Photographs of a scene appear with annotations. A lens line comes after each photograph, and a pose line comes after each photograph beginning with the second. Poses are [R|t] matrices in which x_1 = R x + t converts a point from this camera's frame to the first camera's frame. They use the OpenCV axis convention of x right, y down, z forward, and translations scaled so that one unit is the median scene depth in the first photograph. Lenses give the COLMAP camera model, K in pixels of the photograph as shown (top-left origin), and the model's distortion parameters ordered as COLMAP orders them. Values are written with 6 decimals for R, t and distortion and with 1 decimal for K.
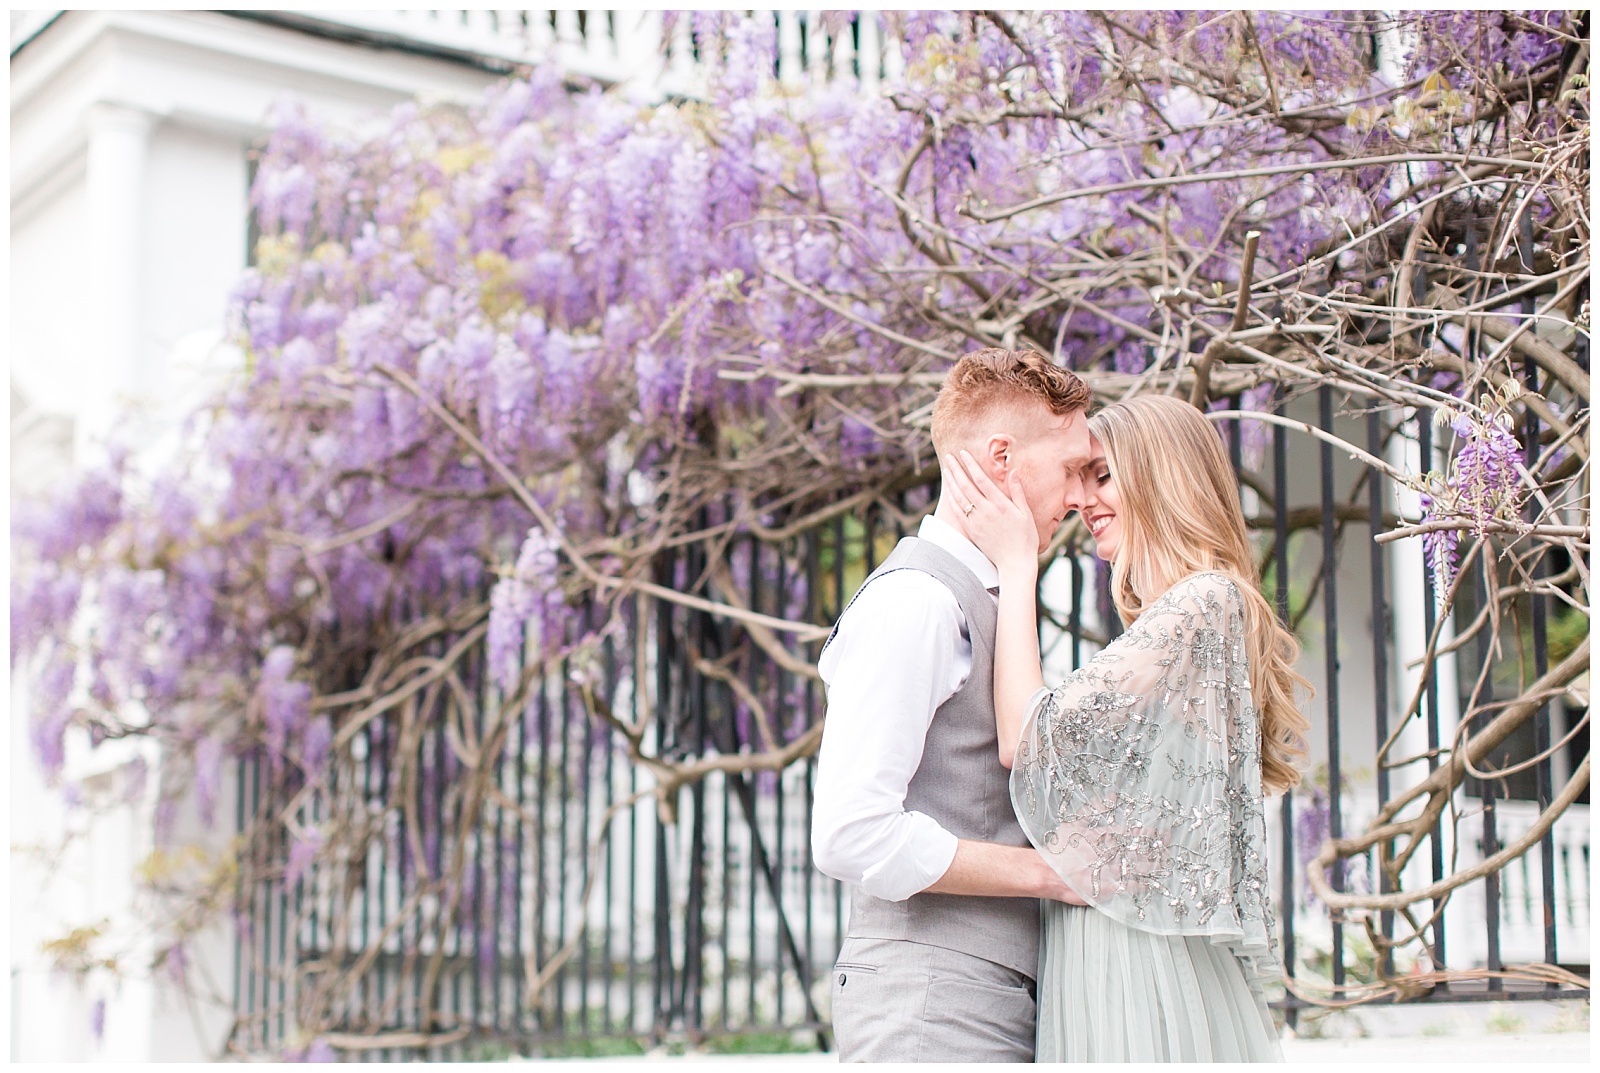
lens RADIAL K [[3191.2, 0, 717.8], [0, 3191.2, 539.9], [0, 0, 1]] dist [0.016221, 0.237903]
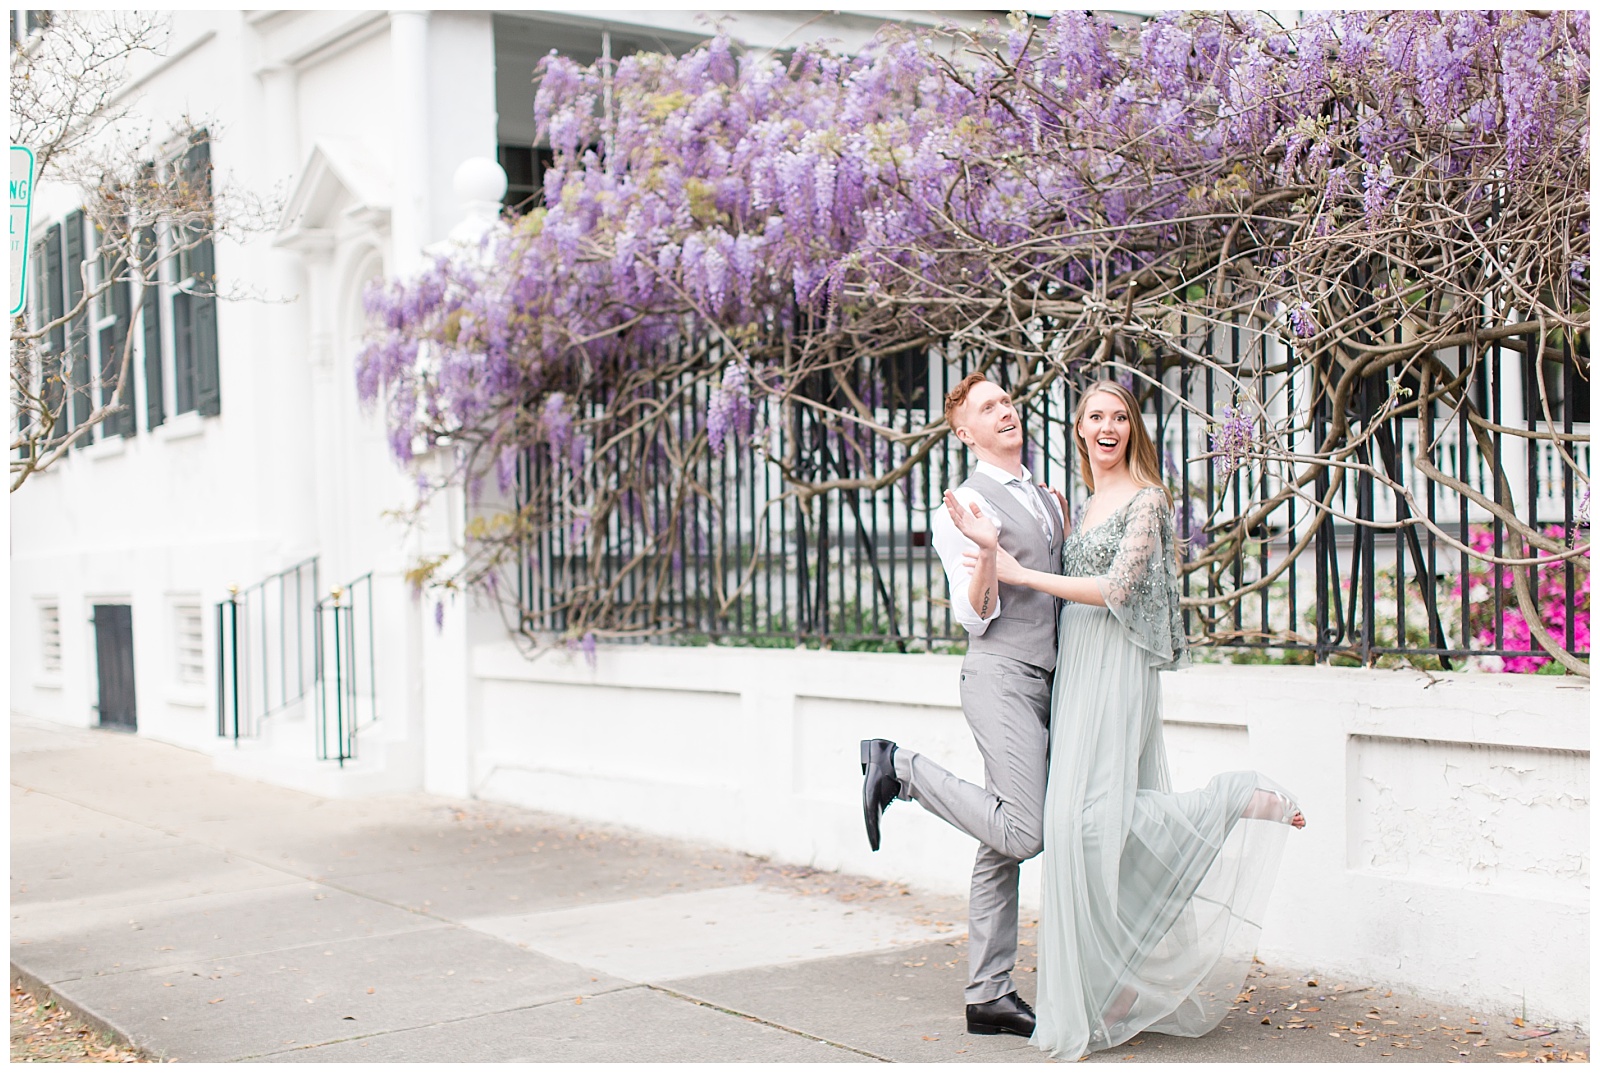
lens RADIAL K [[3266.2, 0, 618.0], [0, 3266.2, 491.8], [0, 0, 1]] dist [0.030409, 0.181157]
pose [[0.999198, -0.016519, -0.036474, -0.060902], [0.022567, 0.984800, 0.172219, -0.260532], [0.033075, -0.172904, 0.984383, -0.812408]]
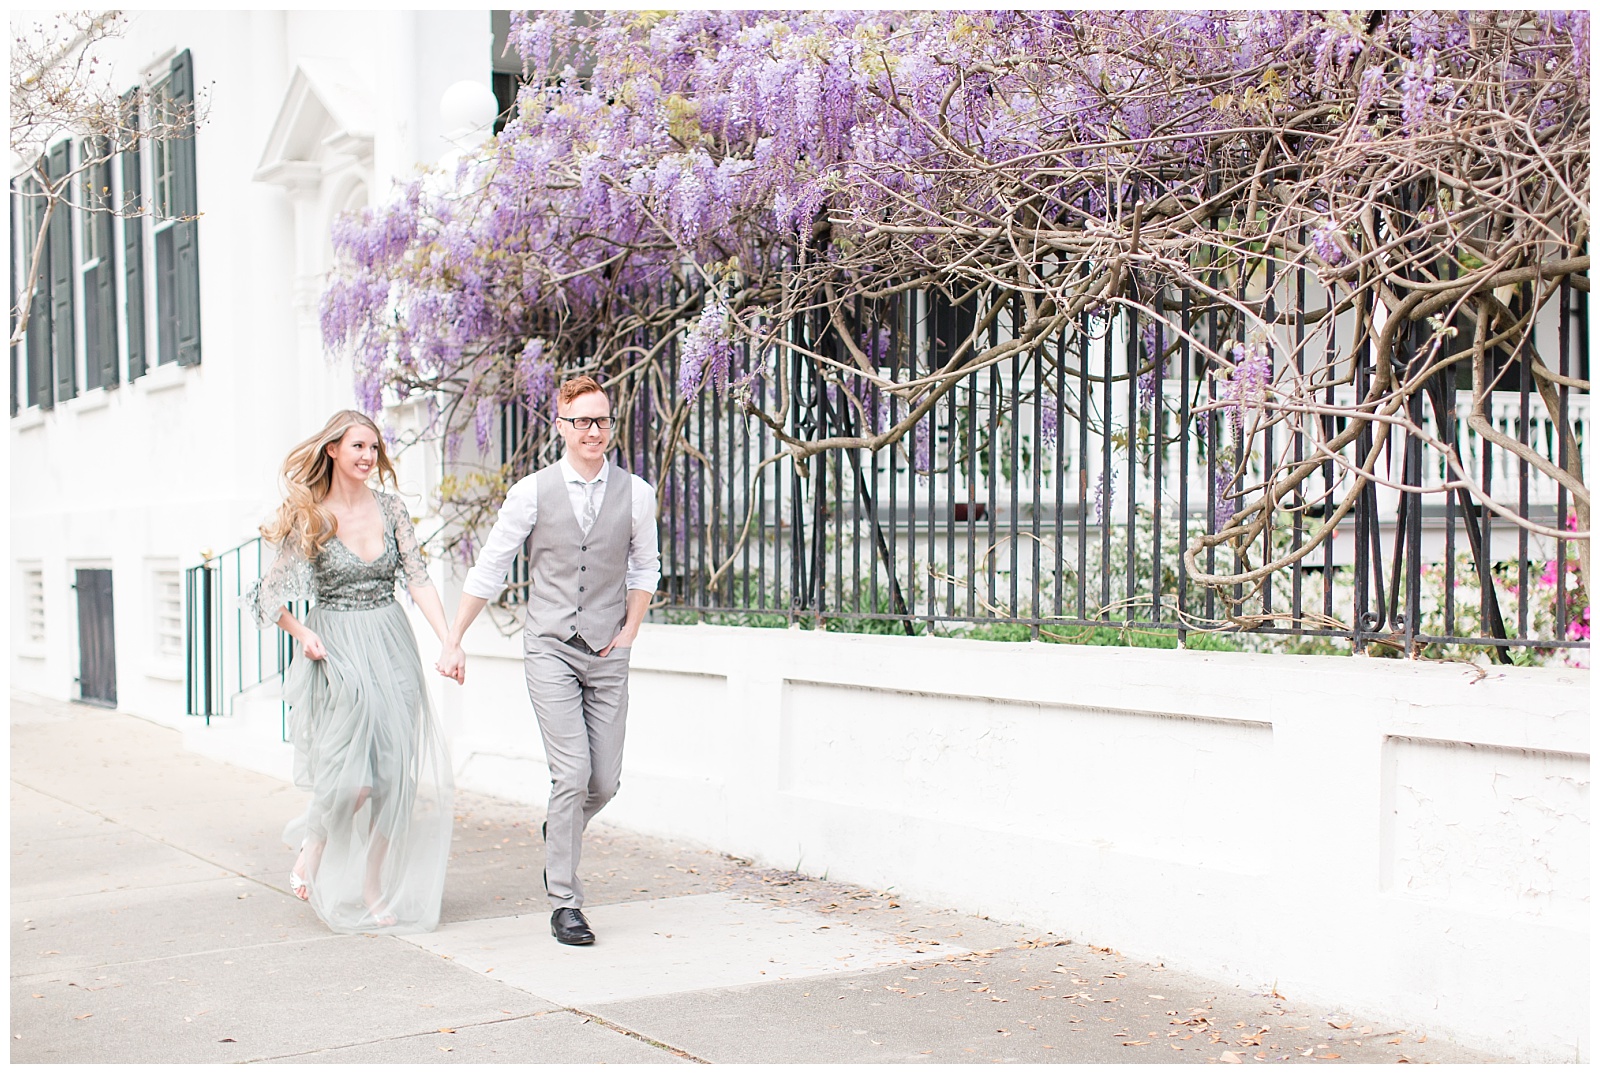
lens RADIAL K [[3191.2, 0, 717.8], [0, 3191.2, 540.4], [0, 0, 1]] dist [0.016221, 0.237903]
pose [[0.998439, 0.001416, -0.055834, 0.034326], [0.009255, 0.981666, 0.190387, -0.196267], [0.055079, -0.190606, 0.980120, -0.551053]]
